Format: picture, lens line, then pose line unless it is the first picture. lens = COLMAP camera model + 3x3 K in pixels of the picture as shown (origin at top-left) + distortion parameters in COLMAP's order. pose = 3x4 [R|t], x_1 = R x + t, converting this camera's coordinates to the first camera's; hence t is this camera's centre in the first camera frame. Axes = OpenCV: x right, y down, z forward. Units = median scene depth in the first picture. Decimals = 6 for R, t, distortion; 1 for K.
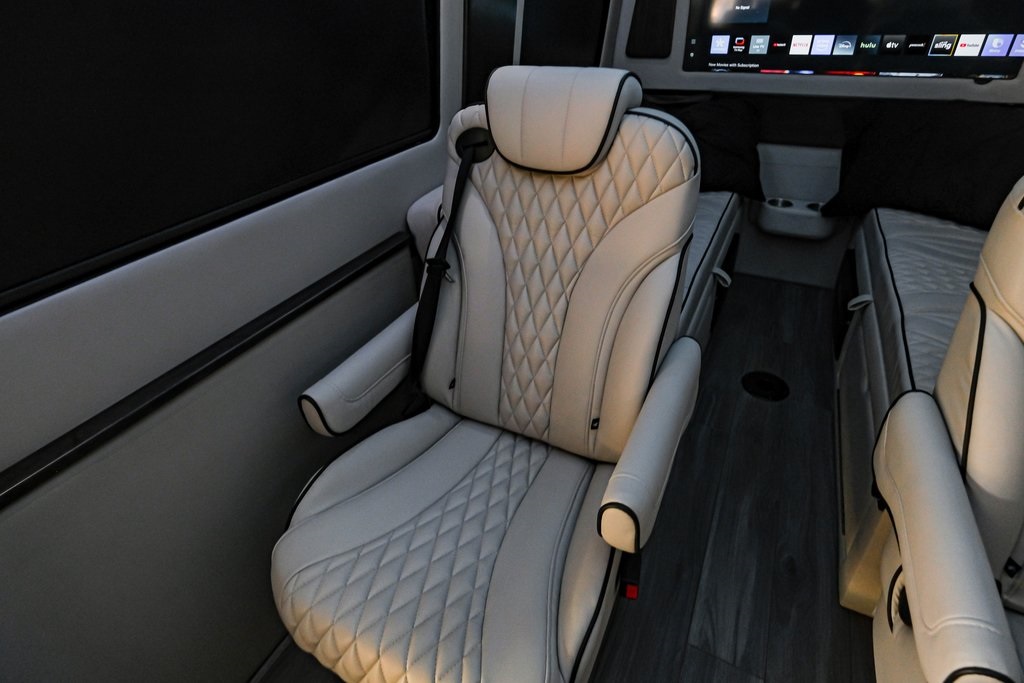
lens RADIAL K [[486.9, 0, 536.9], [0, 486.9, 272.1], [0, 0, 1]] dist [0.002746, -0.004794]
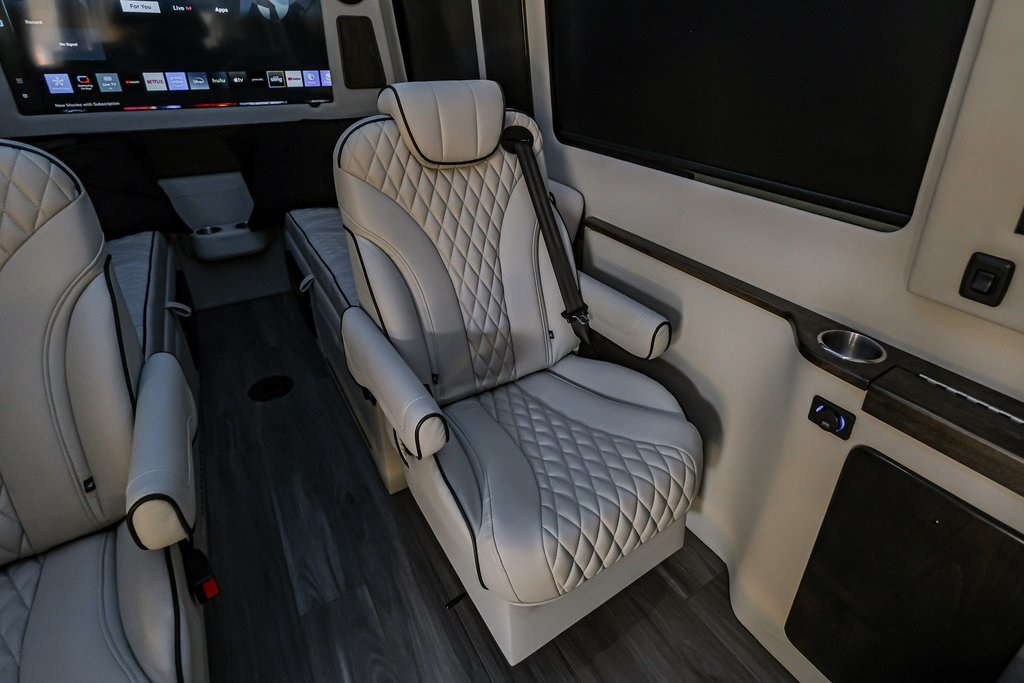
lens RADIAL K [[486.9, 0, 510.3], [0, 486.9, 278.8], [0, 0, 1]] dist [0.002746, -0.004794]
pose [[0.512218, -0.332987, 0.791677, -0.029817], [0.387031, 0.912374, 0.133343, 0.070870], [-0.766707, 0.238102, 0.596211, -0.095651]]
